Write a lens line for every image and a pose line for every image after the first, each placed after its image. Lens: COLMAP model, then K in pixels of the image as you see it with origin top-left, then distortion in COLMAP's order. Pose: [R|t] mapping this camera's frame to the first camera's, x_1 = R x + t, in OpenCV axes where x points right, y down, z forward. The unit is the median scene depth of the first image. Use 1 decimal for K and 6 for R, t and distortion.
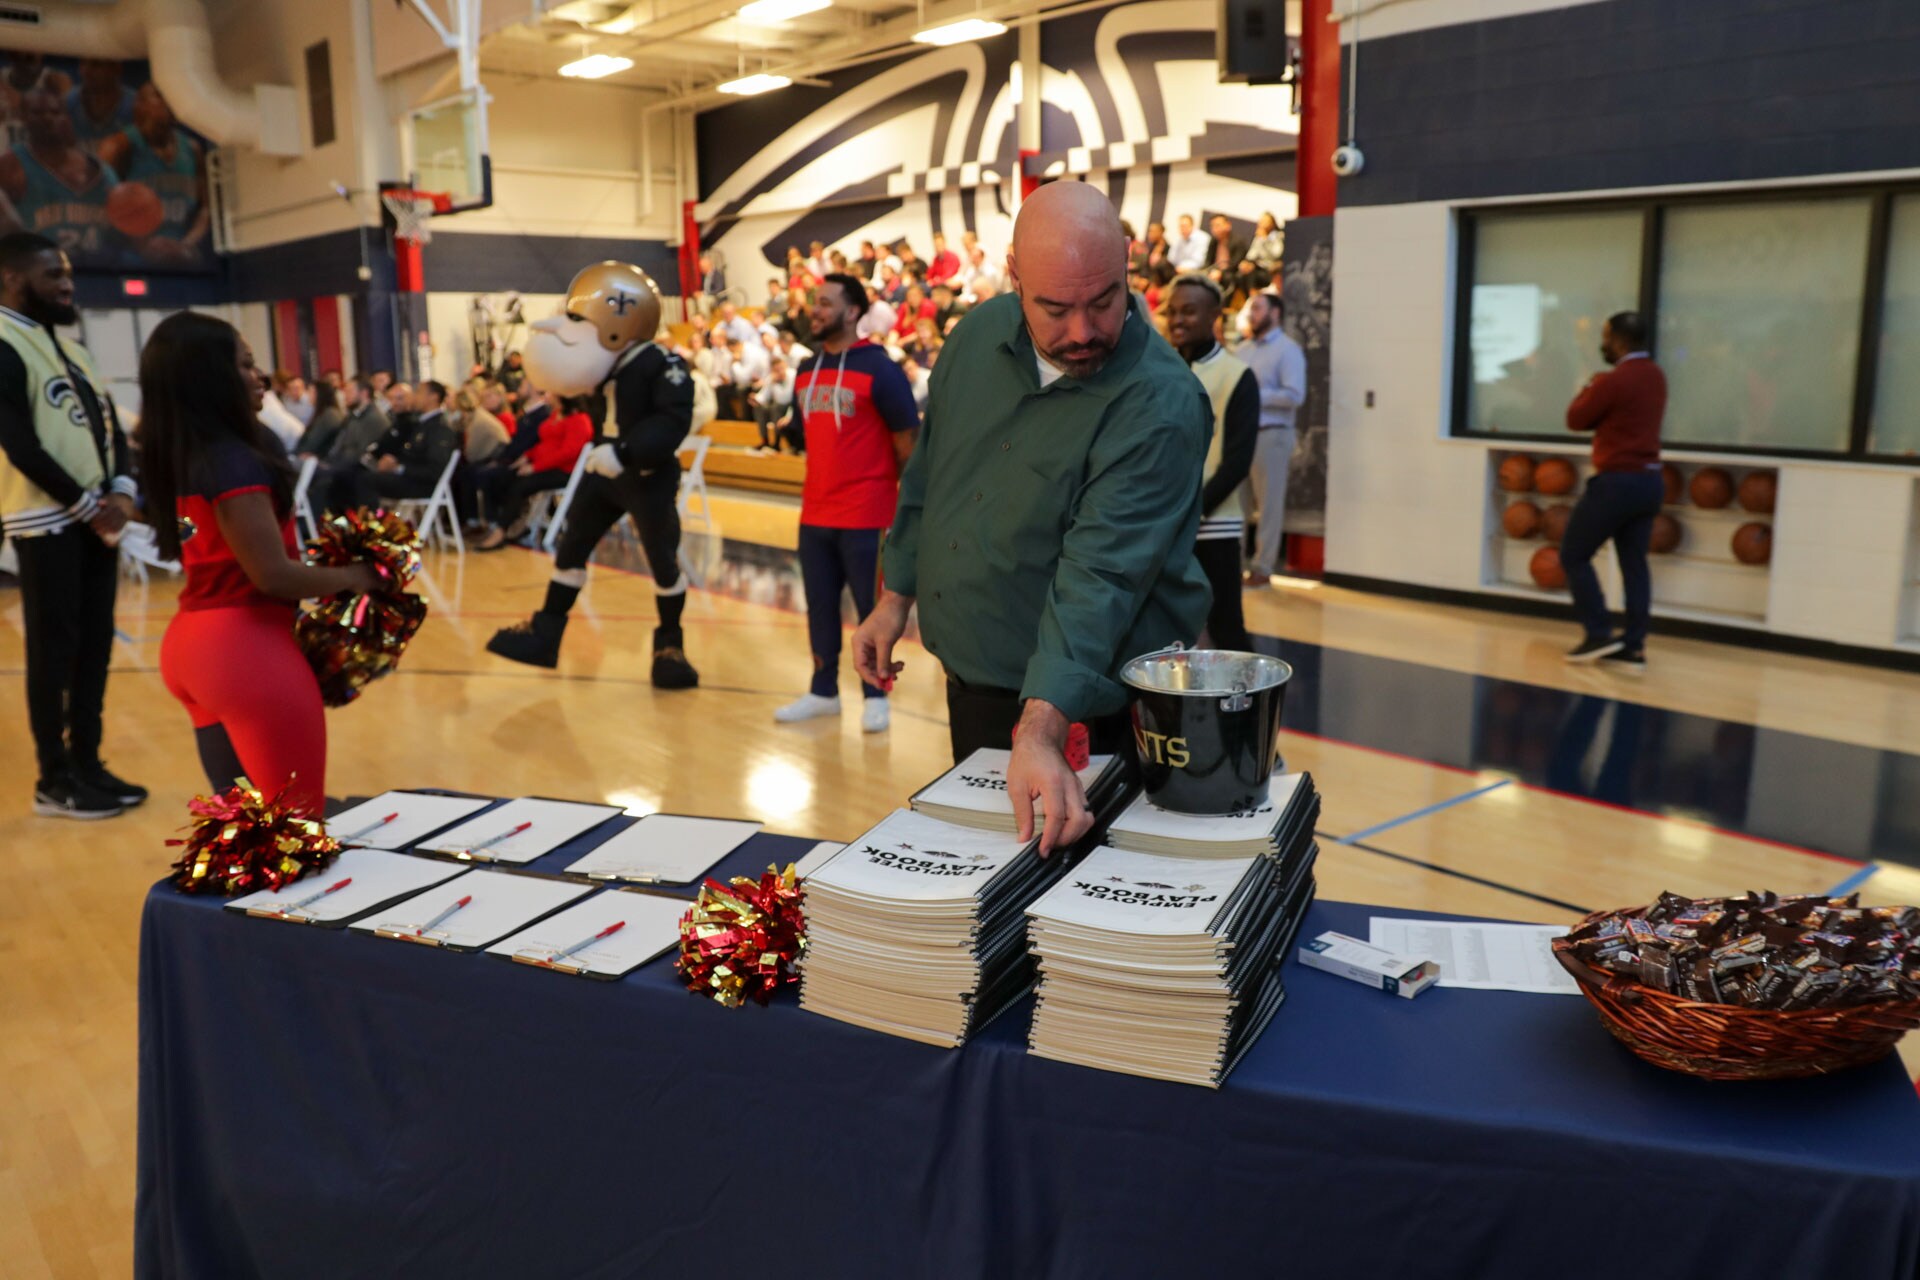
lens RADIAL K [[1528.9, 0, 1027.4], [0, 1528.9, 627.6], [0, 0, 1]] dist [-0.087962, 0.096044]
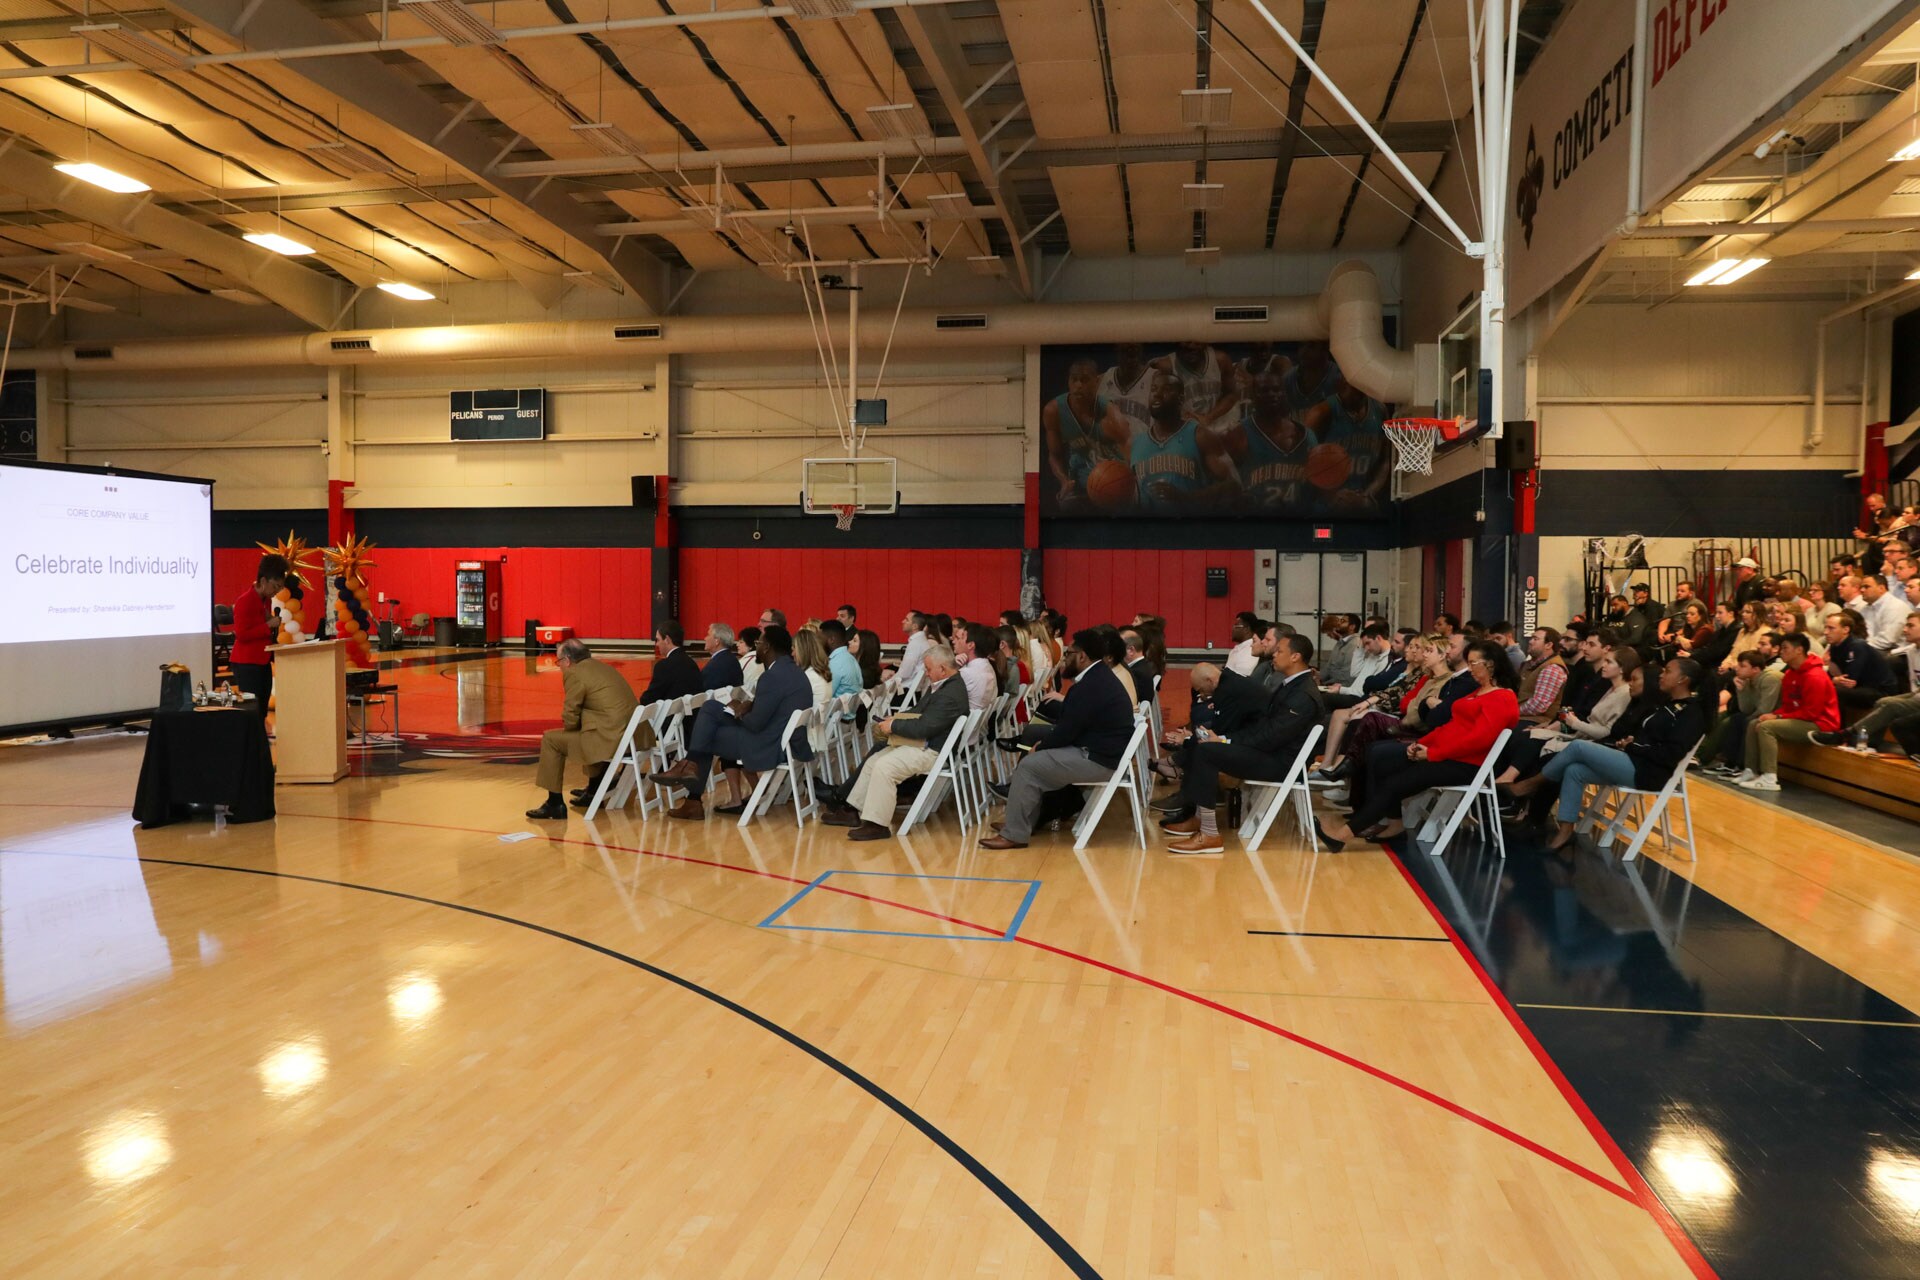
lens RADIAL K [[1358.6, 0, 953.7], [0, 1358.6, 649.6], [0, 0, 1]] dist [-0.102165, 0.072214]
pose [[0.630367, 0.045122, -0.774985, 0.025834], [-0.150292, 0.986515, -0.064809, -0.042903], [0.761610, 0.157328, 0.628648, 0.213214]]
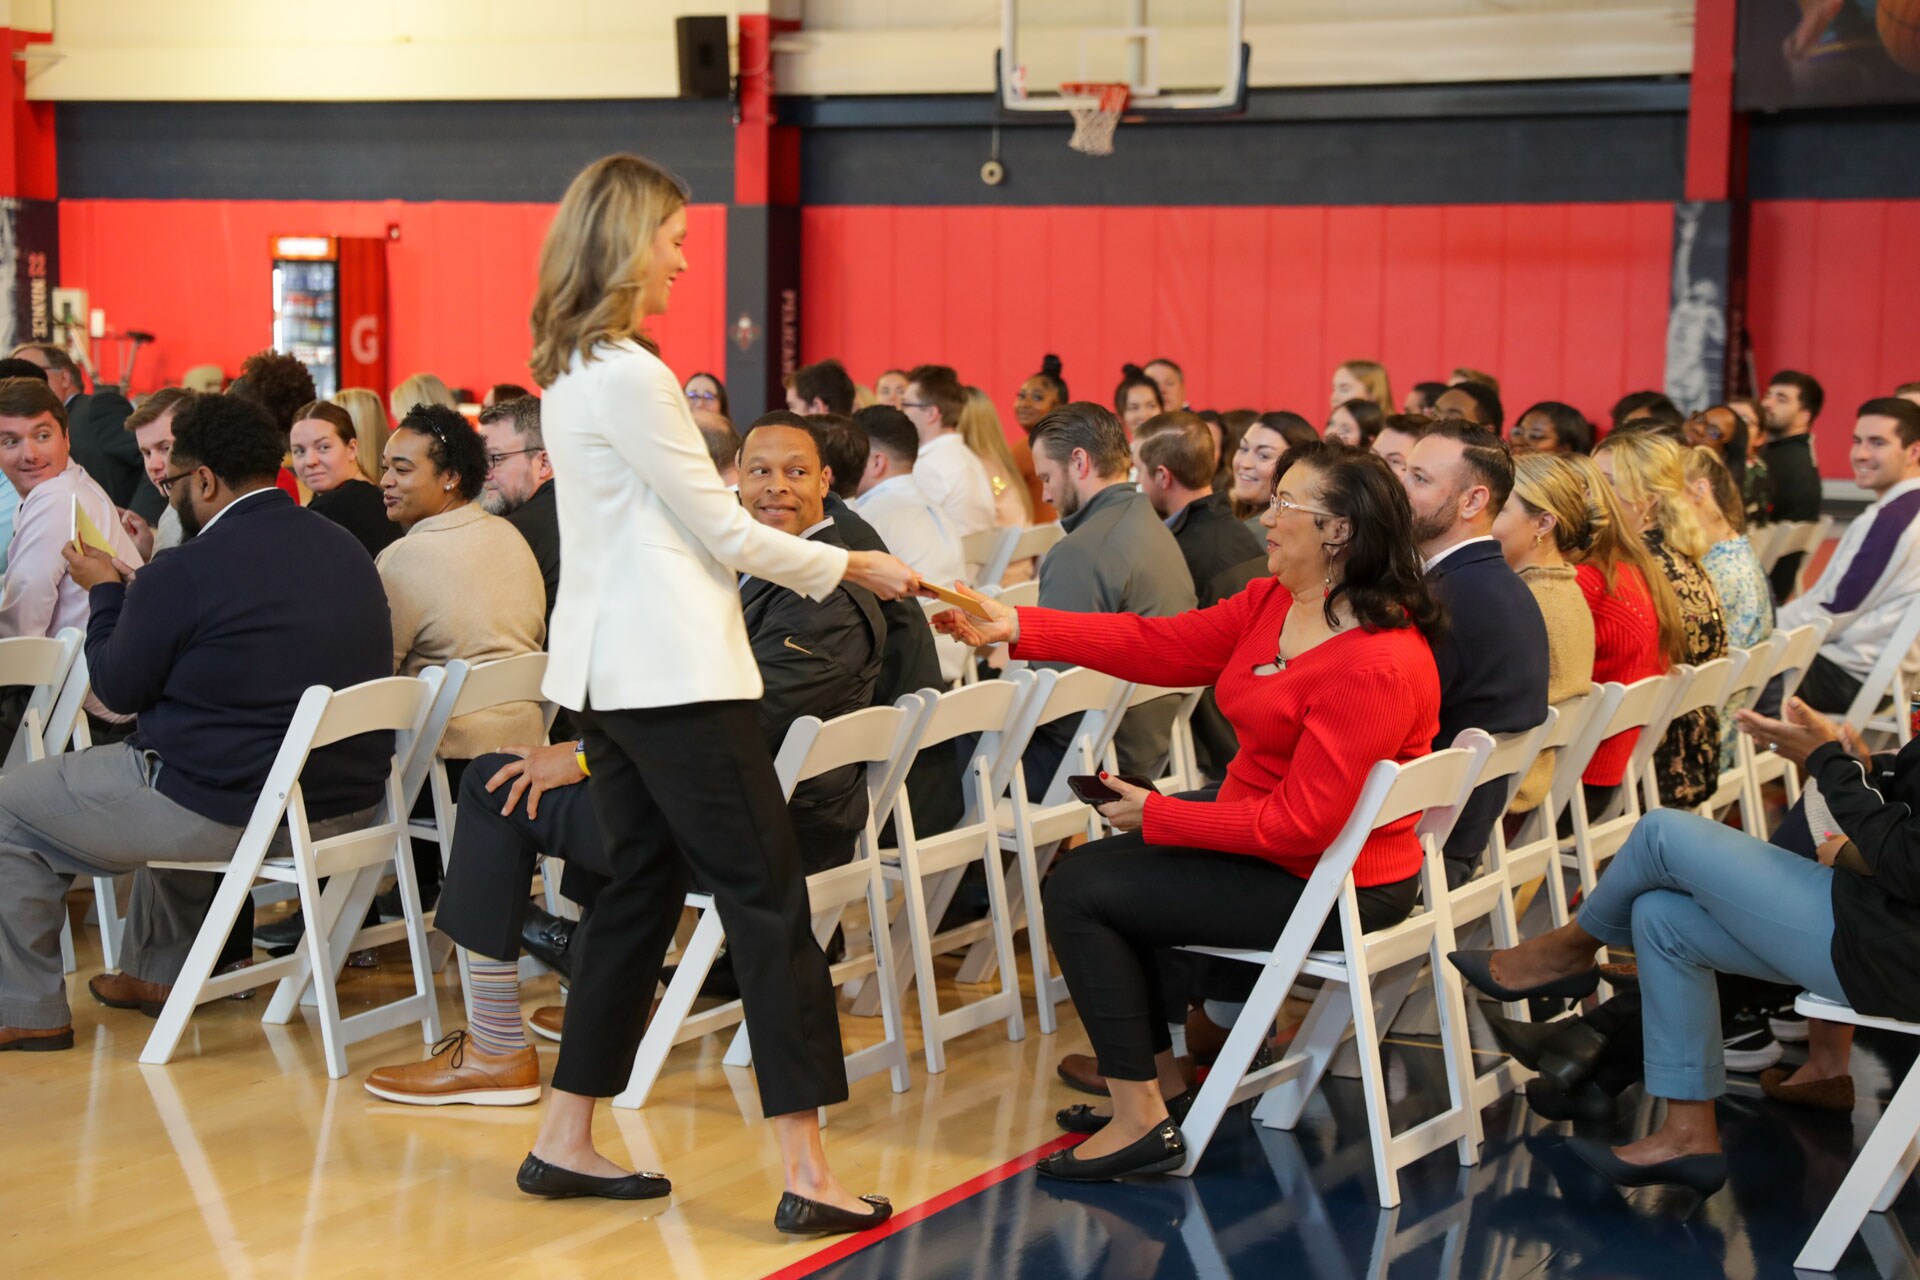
lens RADIAL K [[3454.3, 0, 969.3], [0, 3454.3, 640.3], [0, 0, 1]] dist [0.216397, 0.000000]
pose [[0.361454, 0.097474, -0.927281, 0.079311], [-0.184066, 0.982408, 0.031519, -0.080887], [0.914041, 0.159288, 0.373037, 0.435232]]
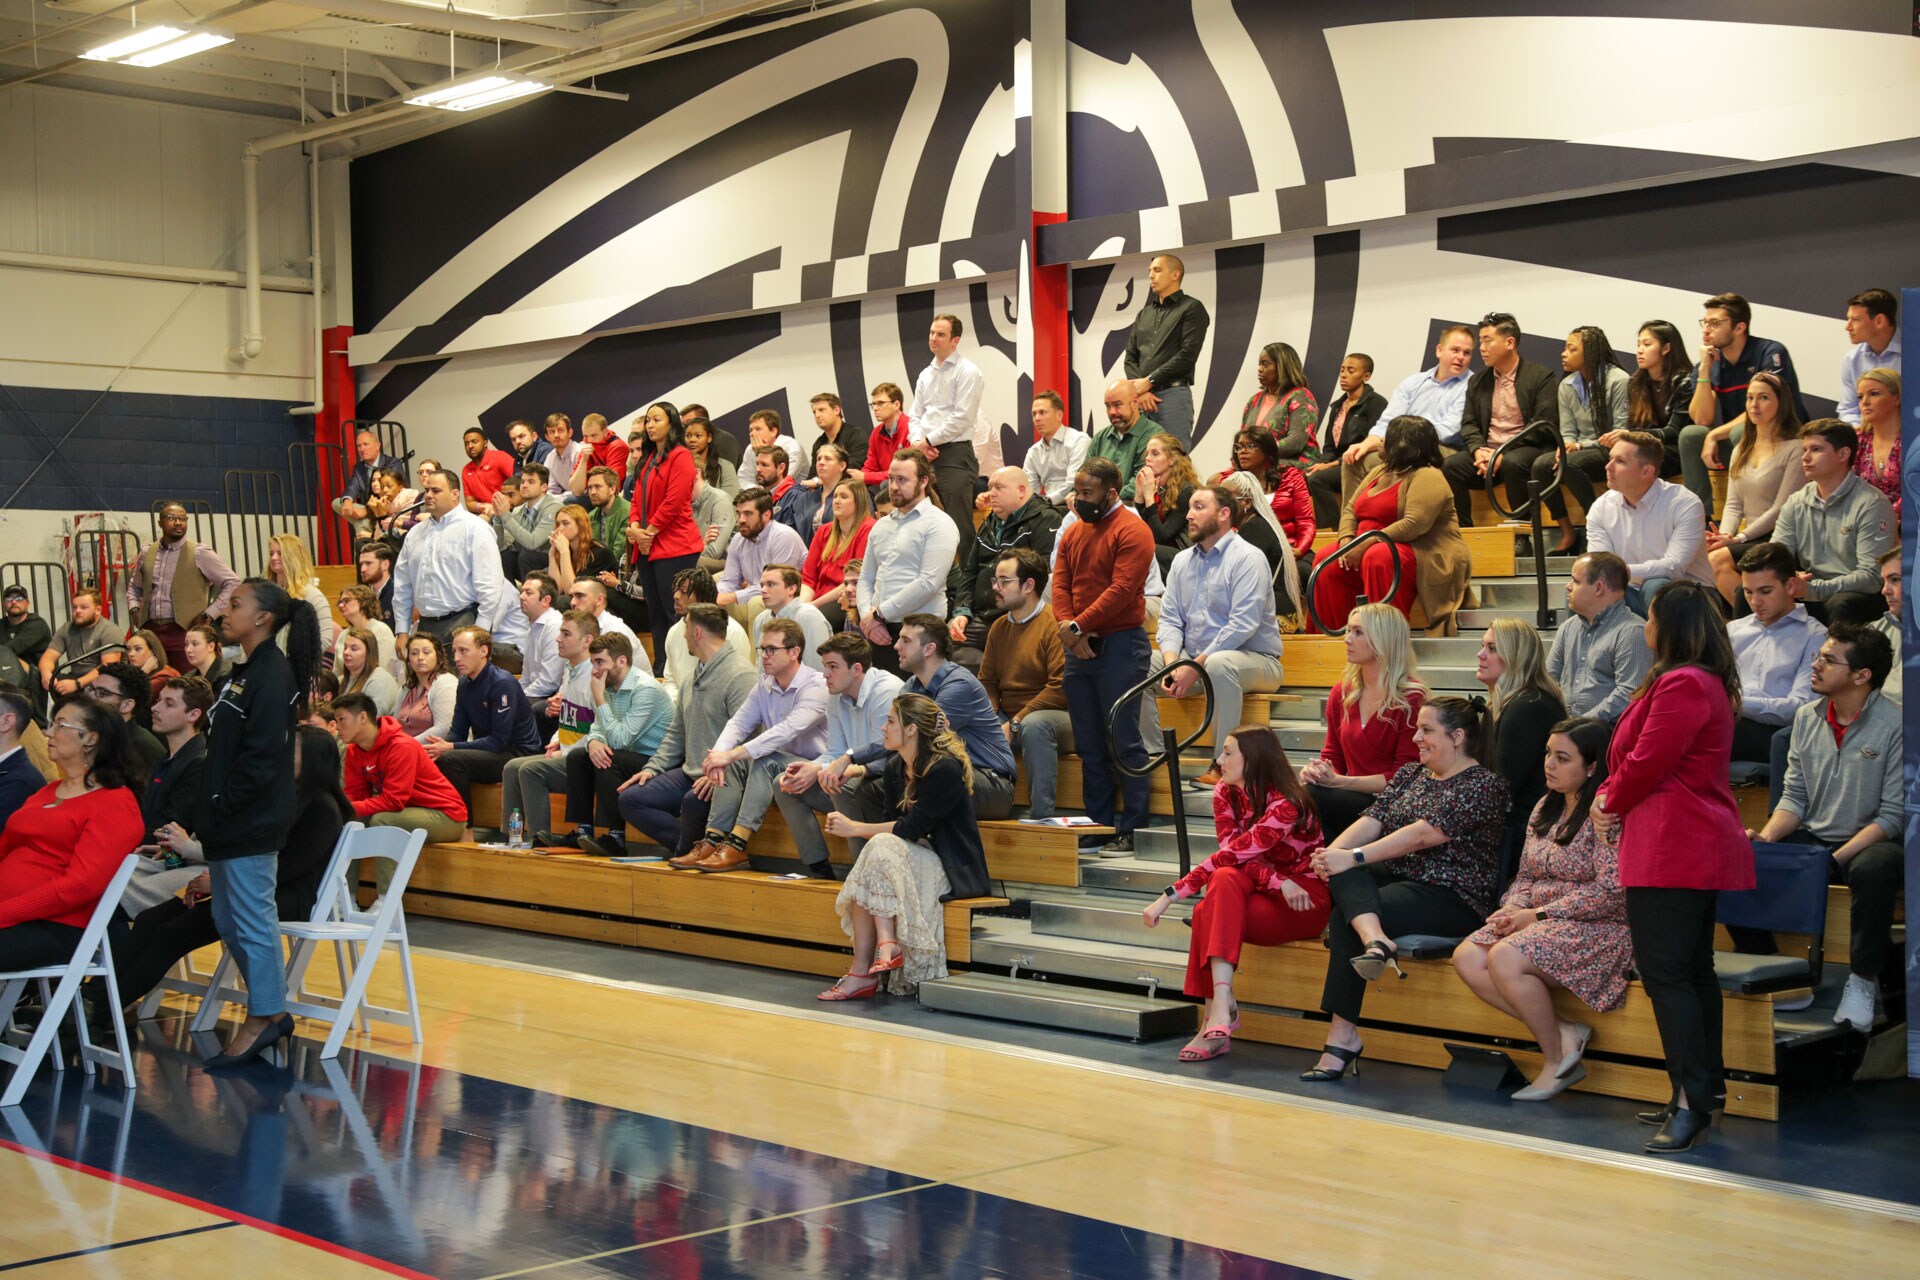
lens RADIAL K [[2647.5, 0, 966.6], [0, 2647.5, 658.5], [0, 0, 1]] dist [0.076063, 0.000000]
pose [[0.999514, -0.010424, 0.029390, -0.047159], [0.015003, 0.986977, -0.160158, -0.030376], [-0.027338, 0.160521, 0.986654, 0.154251]]
